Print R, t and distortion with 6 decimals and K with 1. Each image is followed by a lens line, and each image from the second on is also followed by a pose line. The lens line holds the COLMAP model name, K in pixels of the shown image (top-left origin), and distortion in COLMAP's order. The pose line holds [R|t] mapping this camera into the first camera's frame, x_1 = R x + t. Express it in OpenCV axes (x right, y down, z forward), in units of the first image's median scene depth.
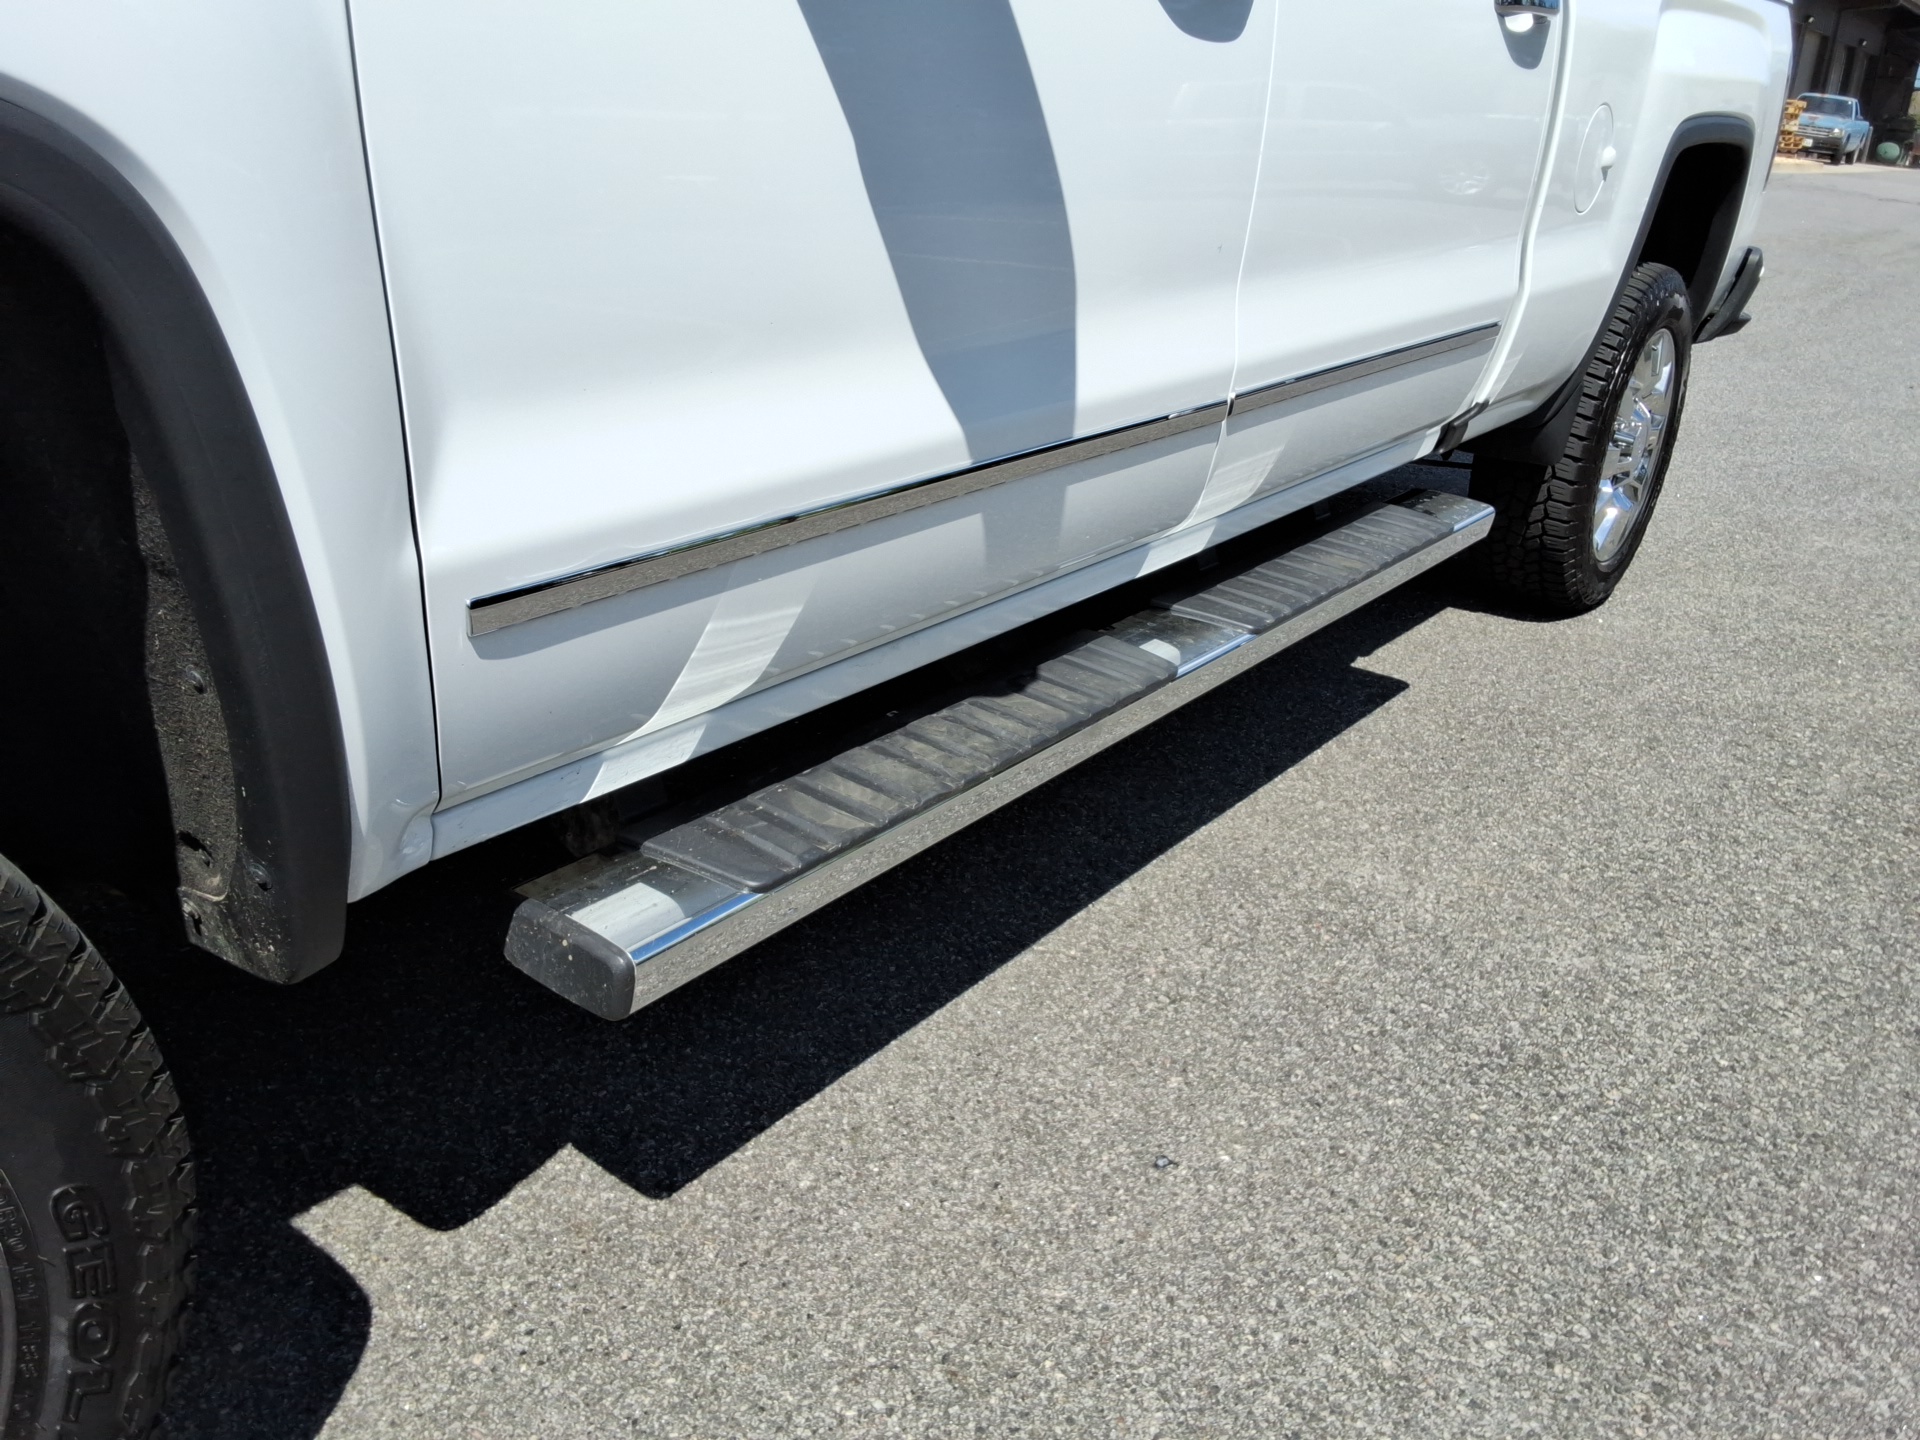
lens RADIAL K [[1554.7, 0, 980.8], [0, 1554.7, 687.8], [0, 0, 1]] dist [0.108414, -0.172138]
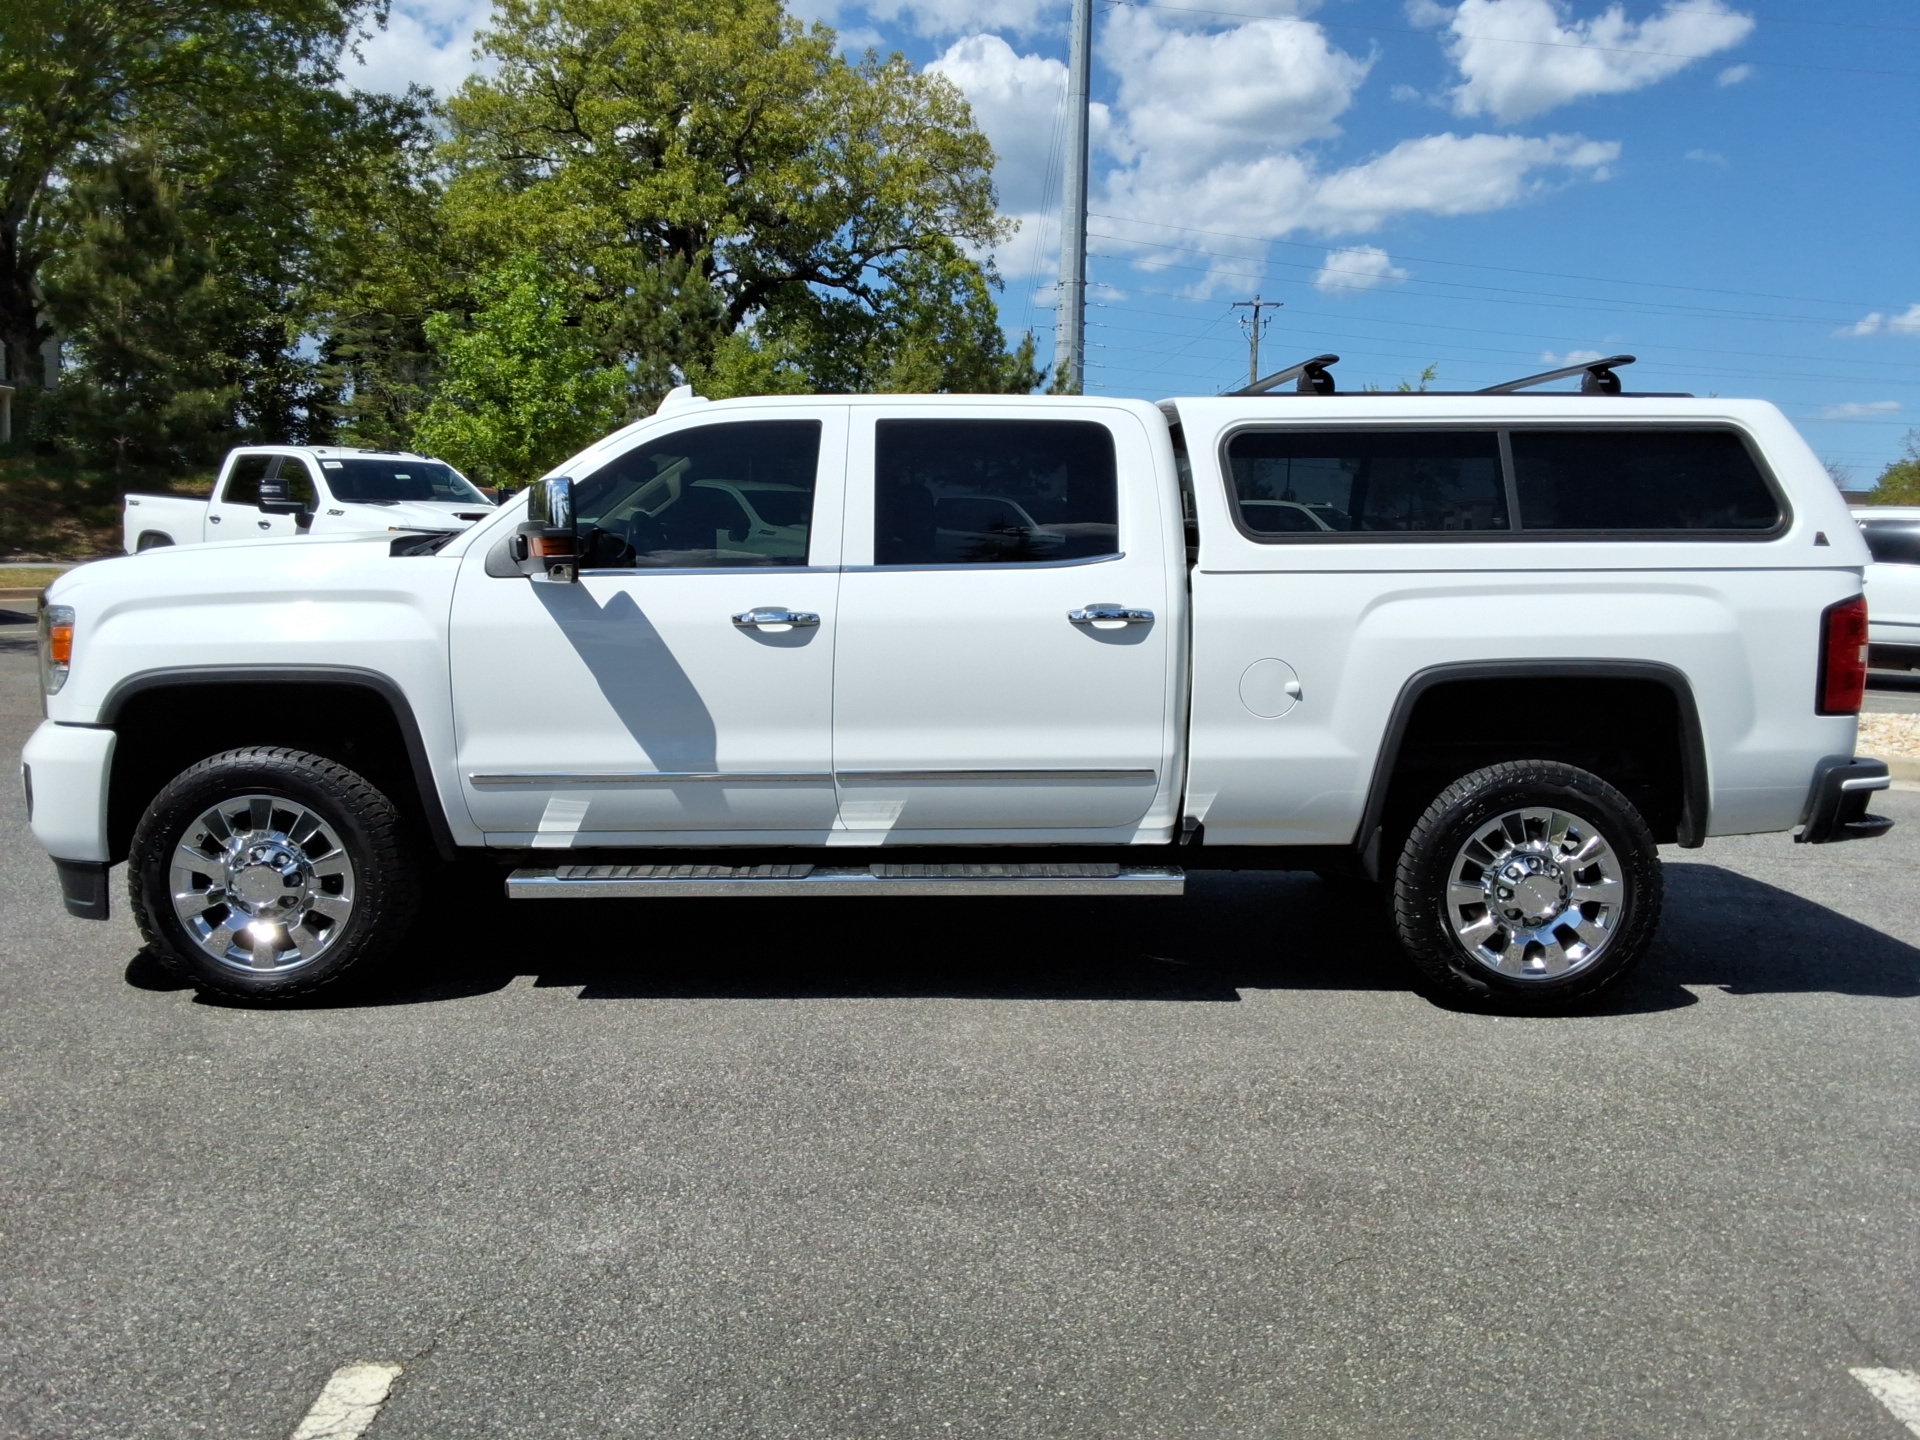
lens RADIAL K [[1554.7, 0, 985.1], [0, 1554.7, 719.2], [0, 0, 1]] dist [0.108414, -0.172138]
pose [[0.616405, 0.031432, -0.786802, 2.817448], [-0.255747, 0.953025, -0.162288, 0.098834], [0.744740, 0.301257, 0.595488, -0.434645]]
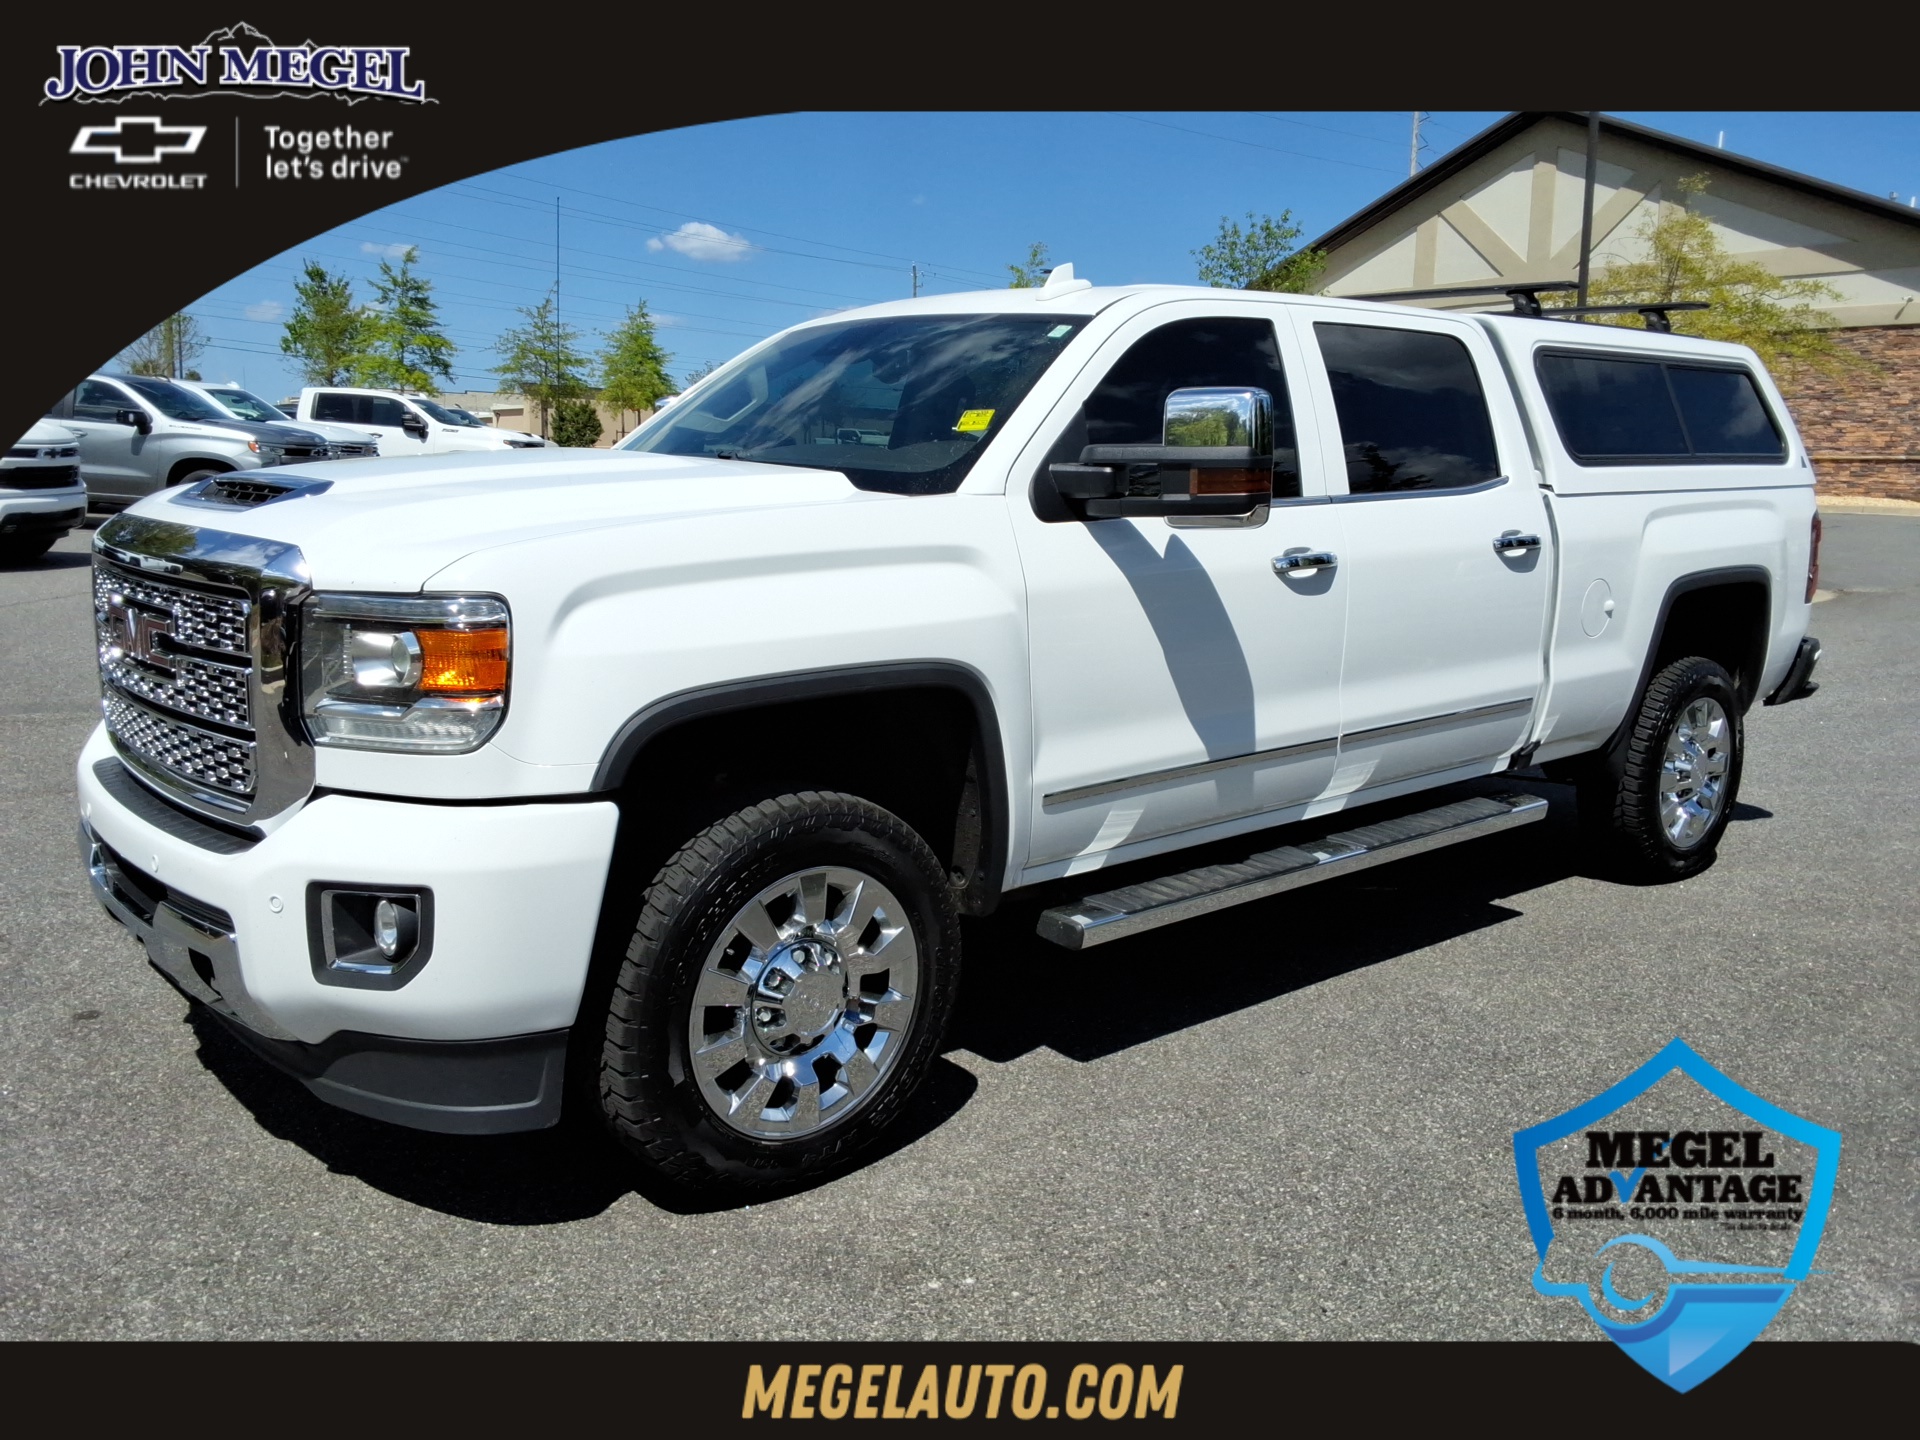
lens RADIAL K [[1554.7, 0, 996.0], [0, 1554.7, 706.1], [0, 0, 1]] dist [0.108414, -0.172138]
pose [[0.976902, -0.011818, -0.213362, 0.189713], [-0.033762, 0.977392, -0.208720, 0.305345], [0.211005, 0.211102, 0.954417, -1.487258]]
